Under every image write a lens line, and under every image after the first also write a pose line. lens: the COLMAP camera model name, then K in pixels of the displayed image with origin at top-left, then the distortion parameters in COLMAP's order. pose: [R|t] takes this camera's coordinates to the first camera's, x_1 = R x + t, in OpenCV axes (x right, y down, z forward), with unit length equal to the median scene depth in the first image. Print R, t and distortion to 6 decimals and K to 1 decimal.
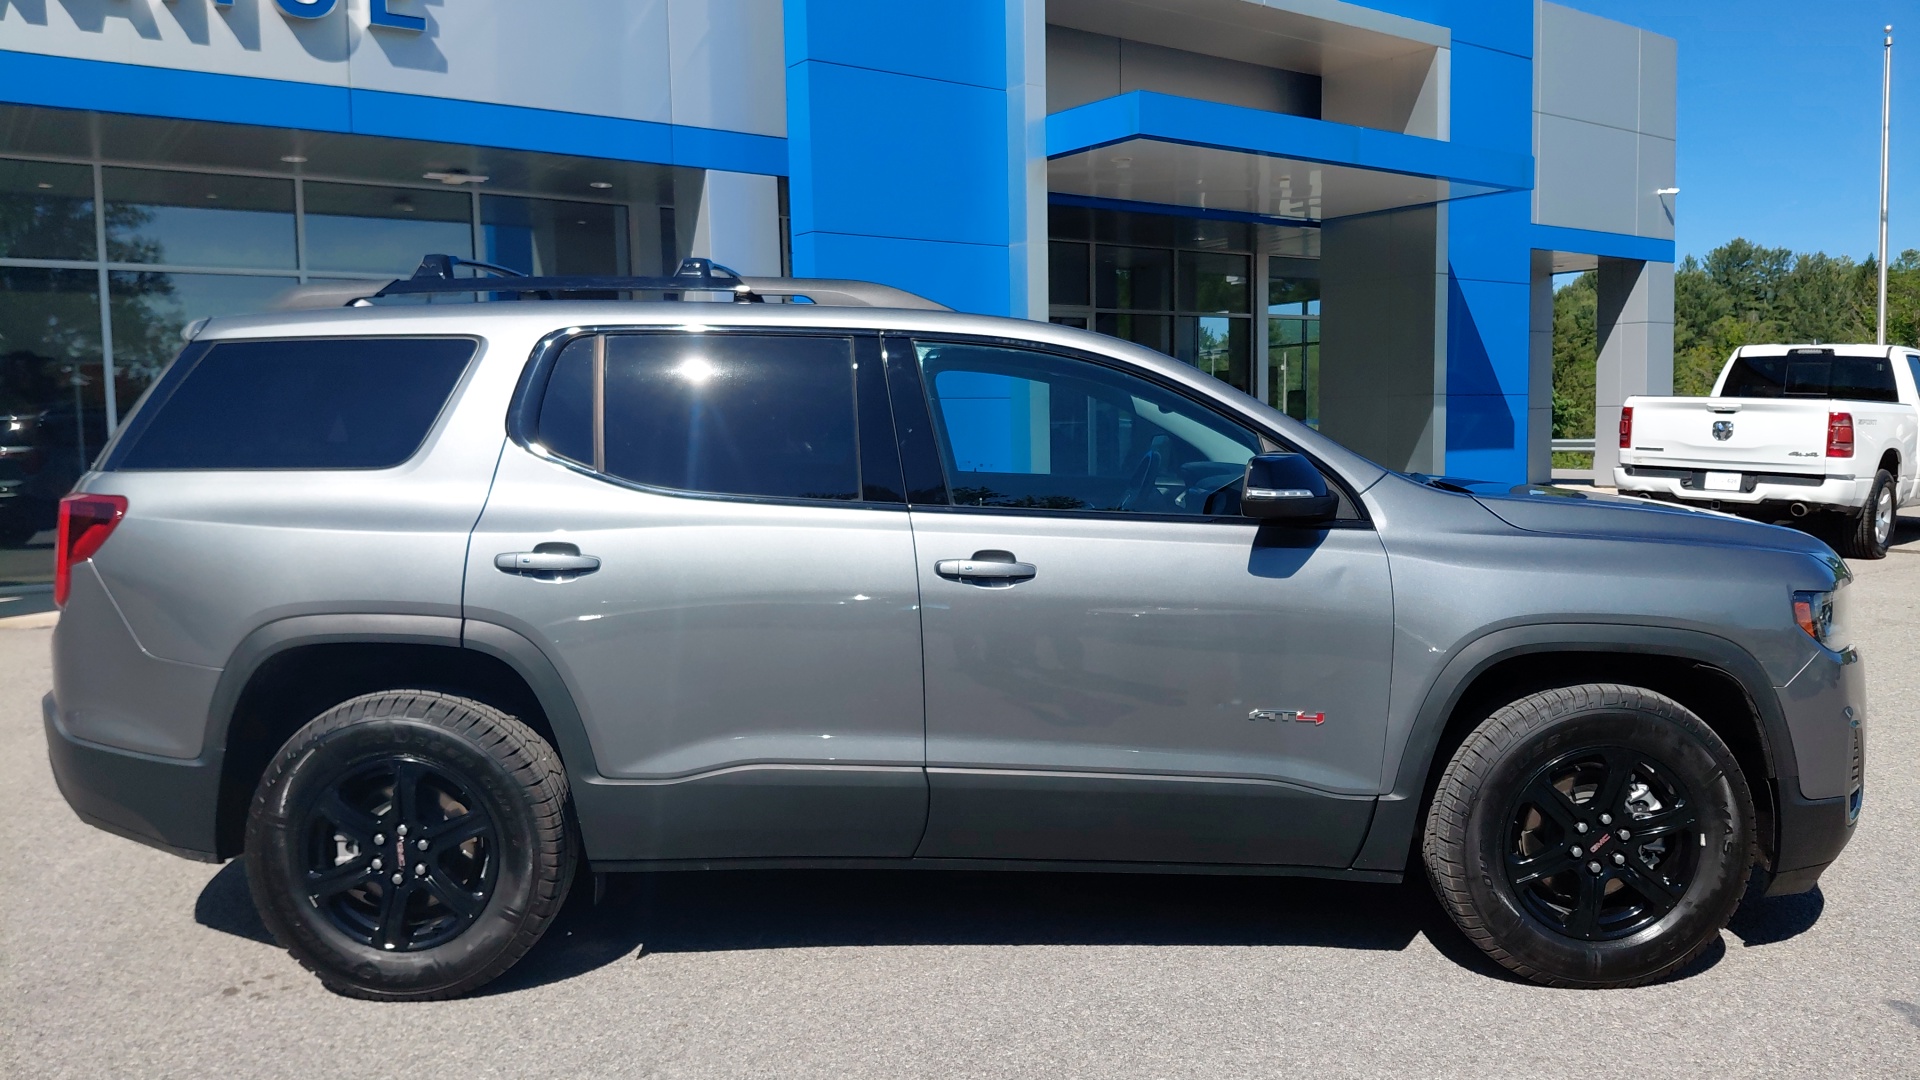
lens RADIAL K [[1476.1, 0, 972.4], [0, 1476.1, 540.7], [0, 0, 1]] dist [-0.005300, -0.003270]
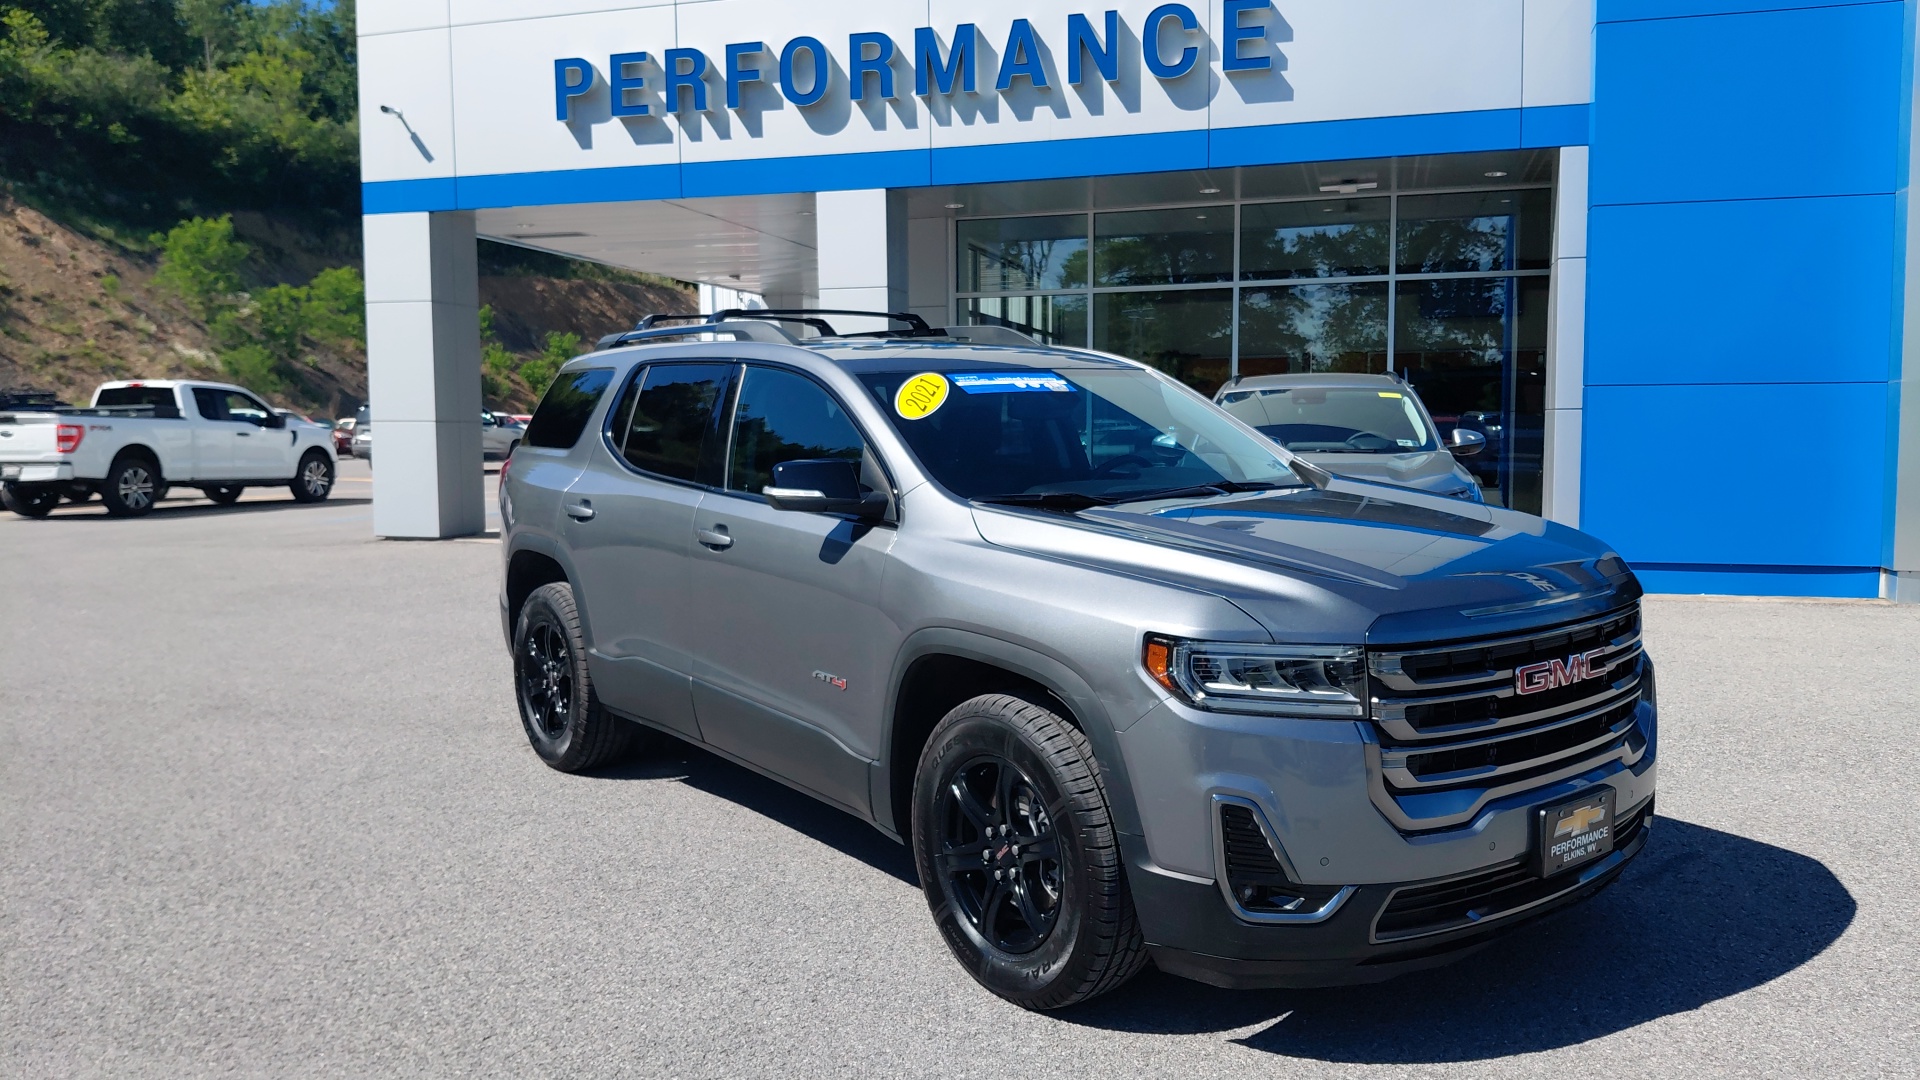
lens RADIAL K [[1431.1, 0, 950.8], [0, 1431.1, 547.7], [0, 0, 1]] dist [0.095904, -0.166013]
pose [[0.602503, 0.081375, -0.793958, 0.436713], [-0.066372, 0.996451, 0.051762, -0.017807], [0.795352, 0.021510, 0.605766, 0.144219]]
